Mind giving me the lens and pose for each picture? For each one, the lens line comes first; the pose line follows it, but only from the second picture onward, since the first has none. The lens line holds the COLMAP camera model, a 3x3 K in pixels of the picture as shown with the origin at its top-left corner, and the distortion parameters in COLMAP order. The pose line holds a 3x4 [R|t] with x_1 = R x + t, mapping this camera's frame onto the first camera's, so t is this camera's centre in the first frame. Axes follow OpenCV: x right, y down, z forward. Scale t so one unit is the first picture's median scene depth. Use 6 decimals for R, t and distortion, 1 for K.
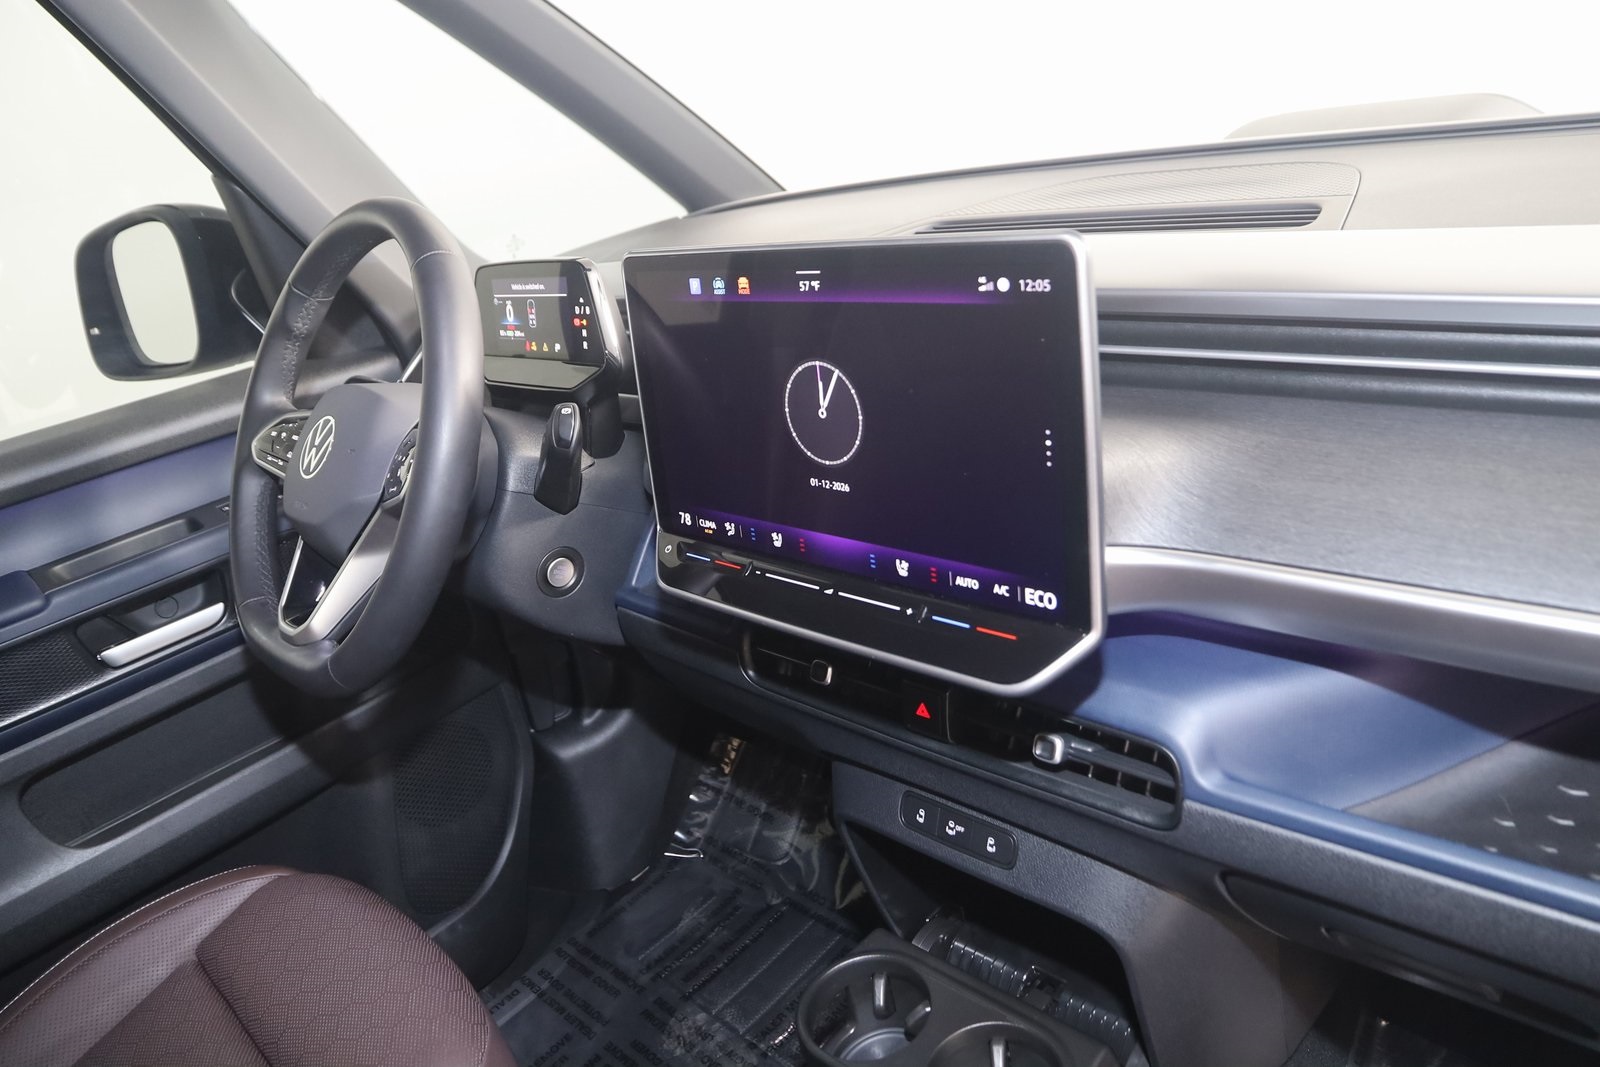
lens RADIAL K [[1016.9, 0, 816.7], [0, 1016.9, 530.5], [0, 0, 1]] dist [-0.065696, 0.006423]
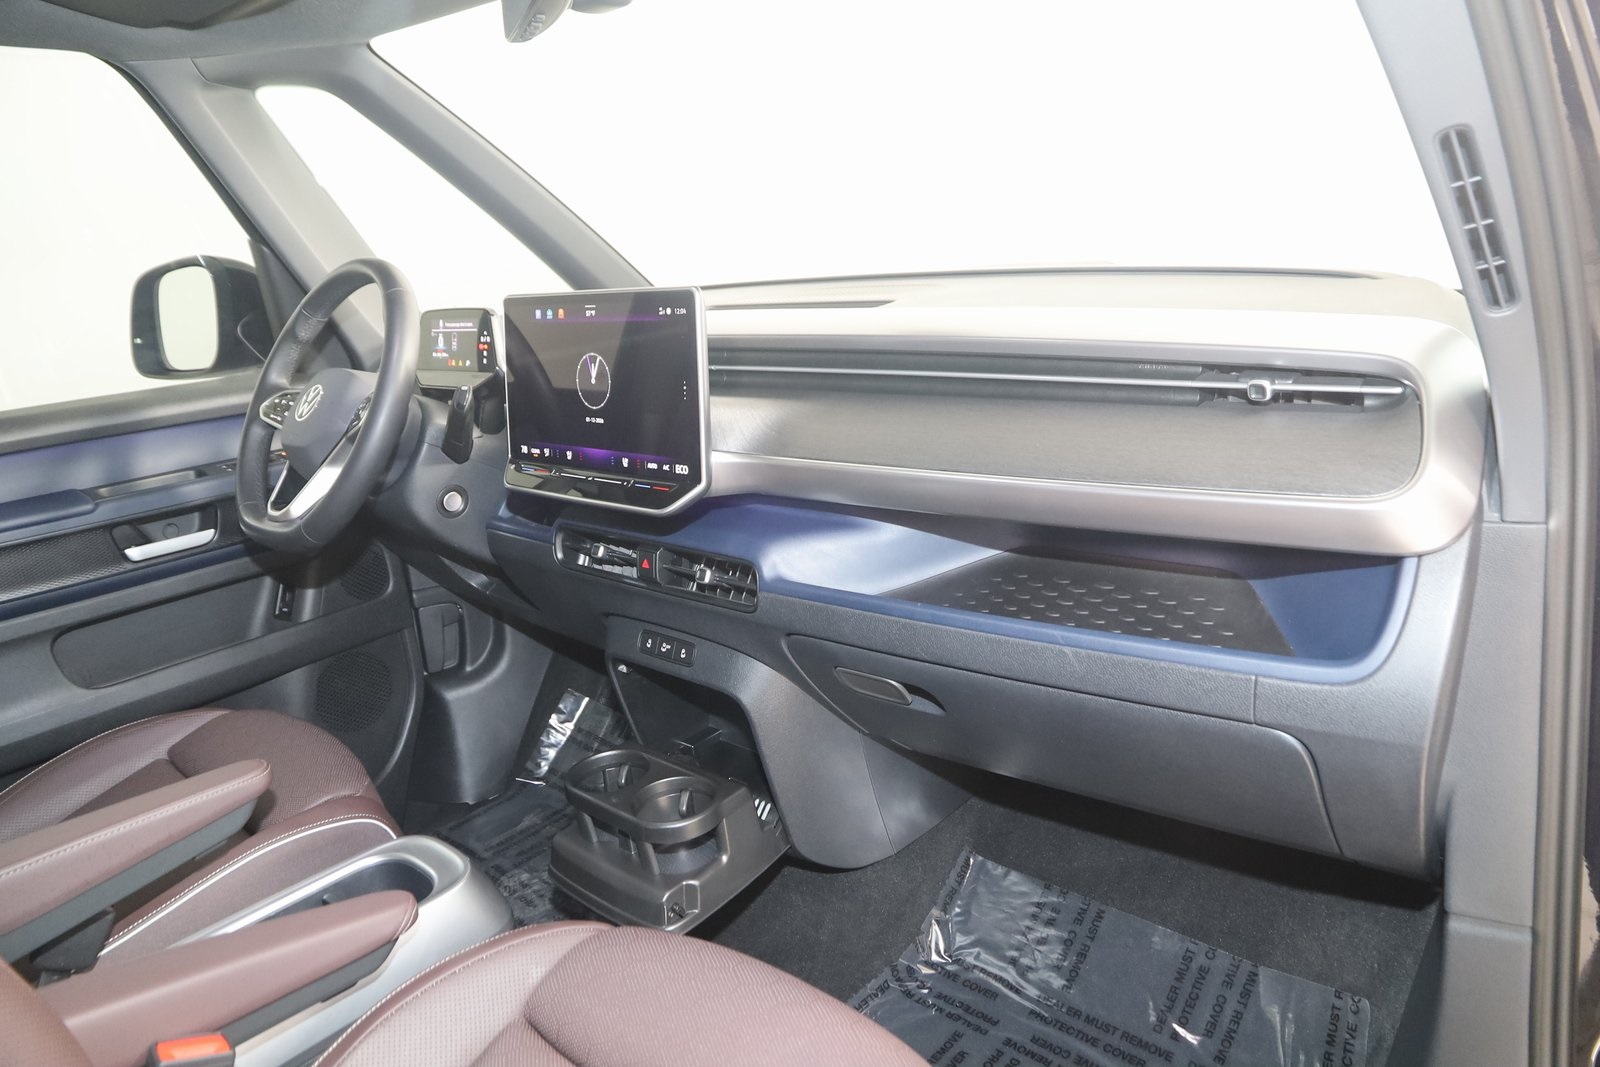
lens RADIAL K [[1091.1, 0, 814.9], [0, 1091.1, 532.3], [0, 0, 1]] dist [-0.089075, 0.042590]
pose [[0.996581, 0.076903, 0.030197, 0.251450], [-0.072089, 0.987956, -0.136915, 0.272548], [-0.040362, 0.134270, 0.990122, -0.645880]]
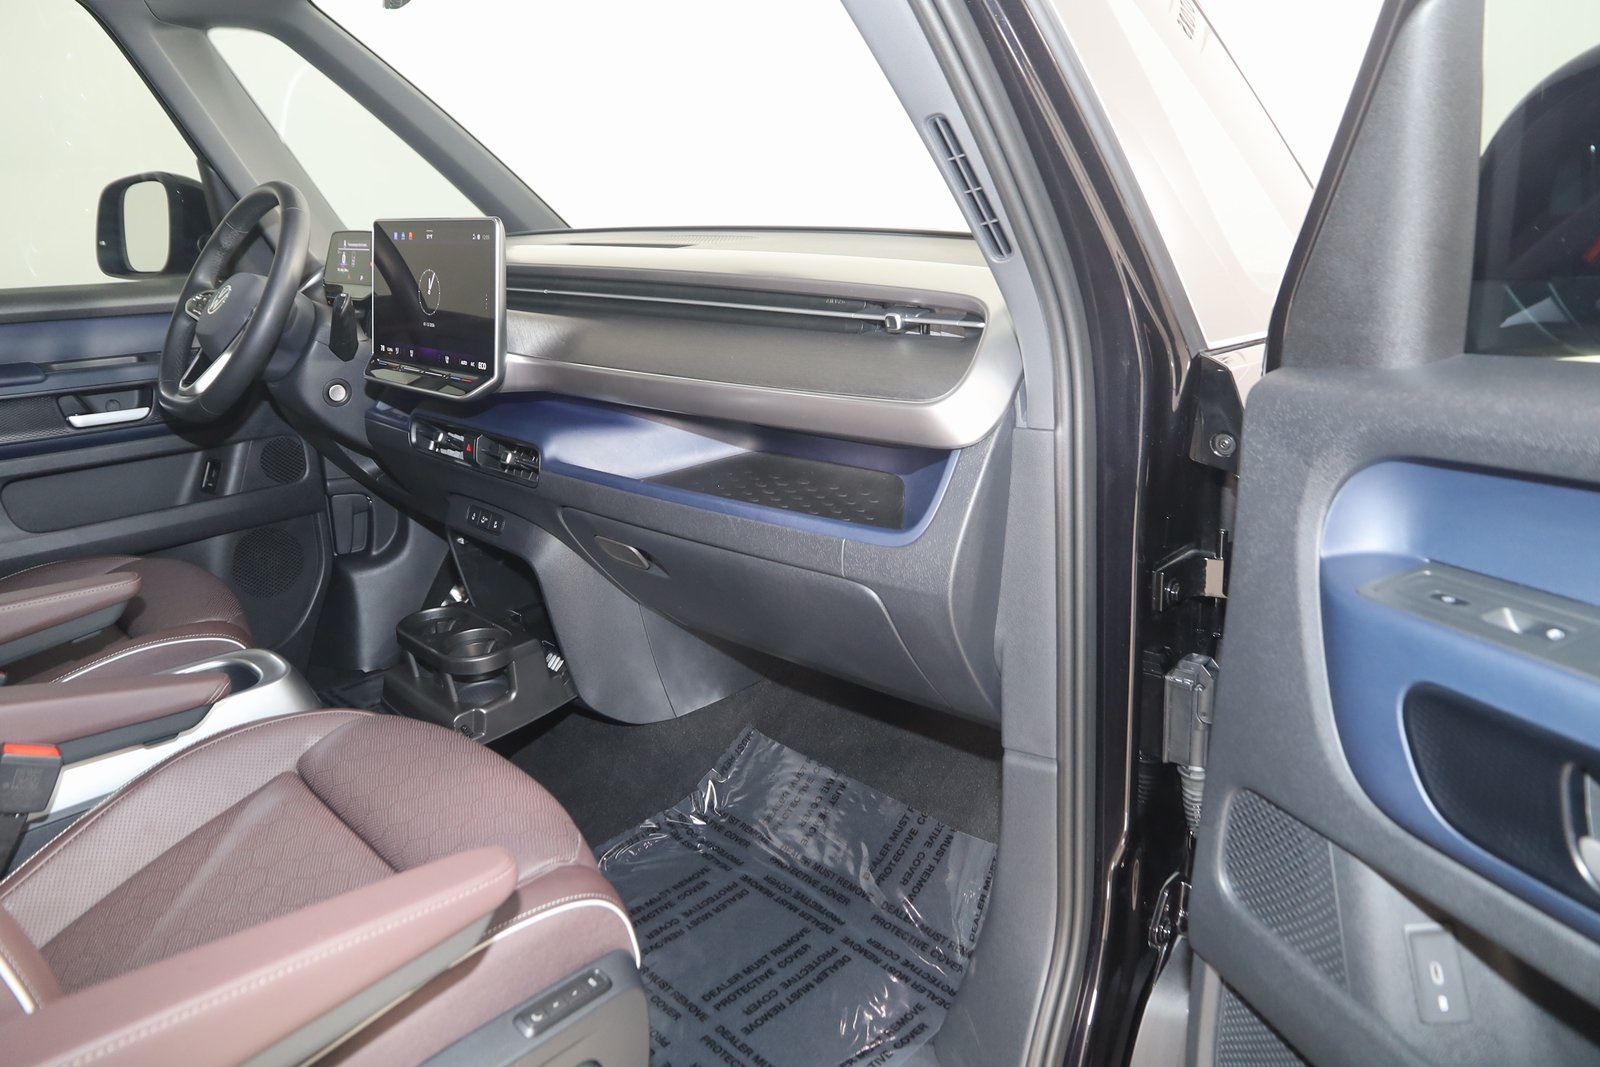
lens RADIAL K [[1091.1, 0, 796.1], [0, 1091.1, 531.2], [0, 0, 1]] dist [-0.089075, 0.042590]
pose [[0.987723, 0.156156, 0.004269, 0.597990], [-0.154779, 0.981977, -0.108463, 0.368000], [-0.021129, 0.106471, 0.994091, -0.916239]]
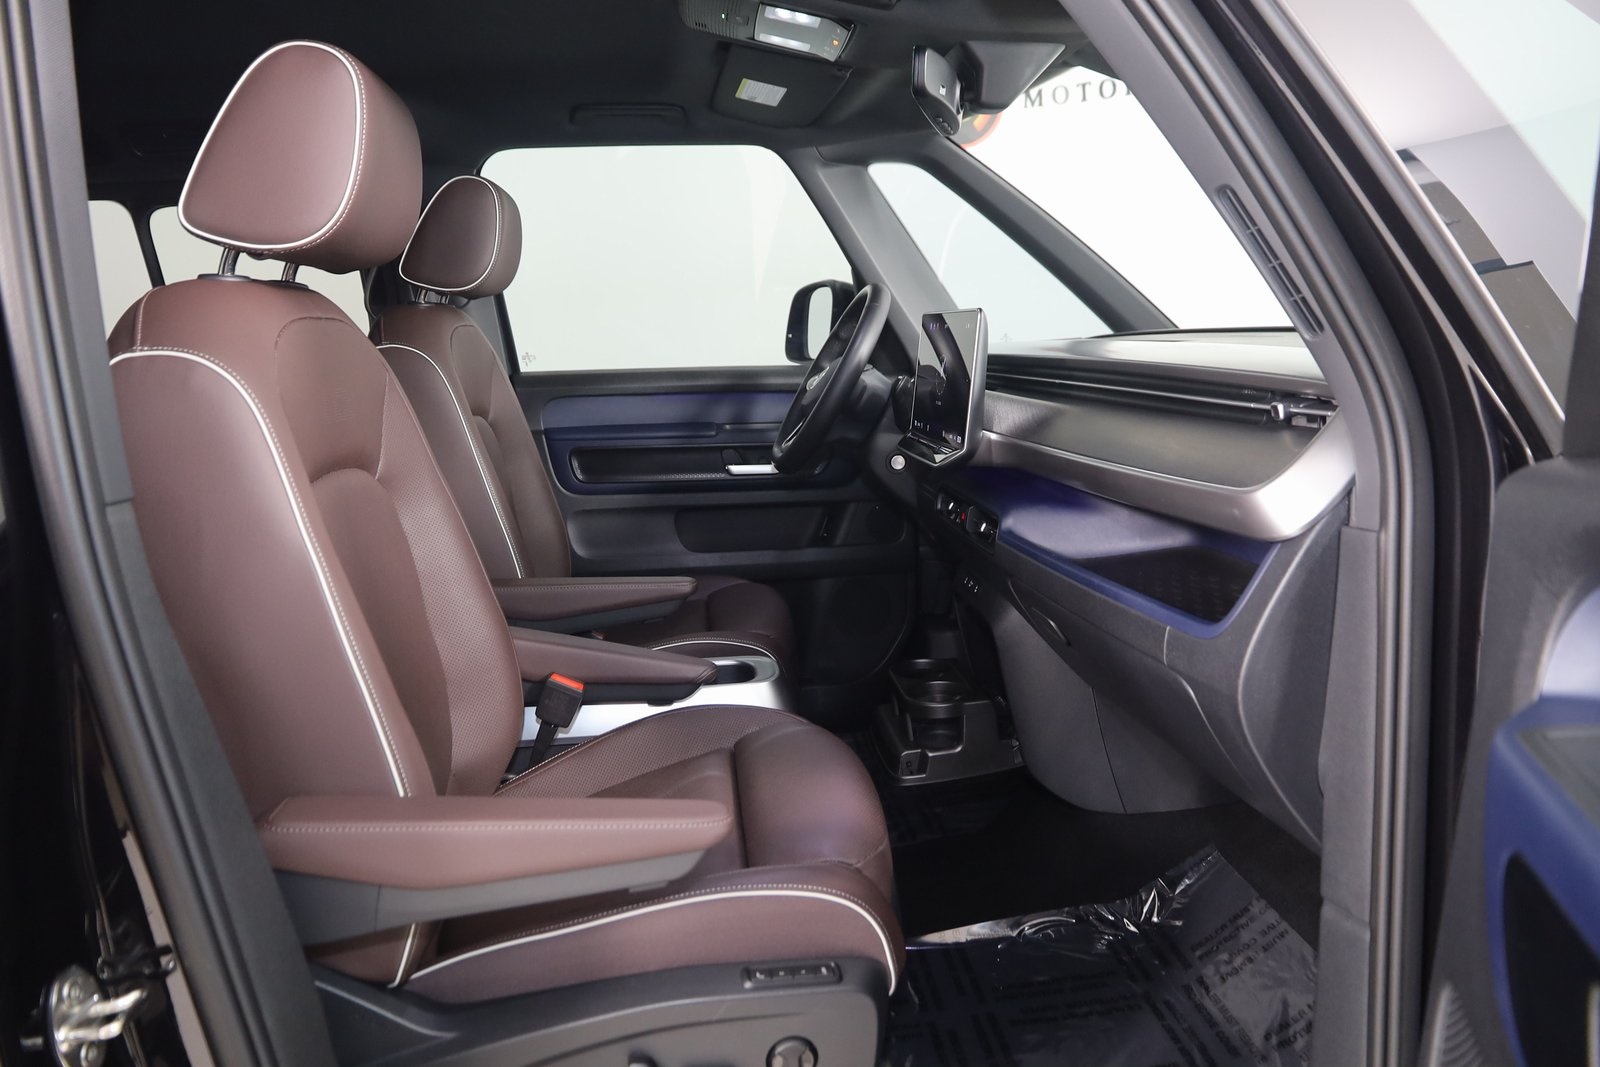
lens RADIAL K [[1091.1, 0, 806.1], [0, 1091.1, 528.0], [0, 0, 1]] dist [-0.089075, 0.042590]
pose [[0.745297, 0.261575, -0.613279, 1.037184], [-0.357494, 0.933205, -0.036420, 0.321332], [0.562789, 0.246387, 0.789026, -0.872546]]
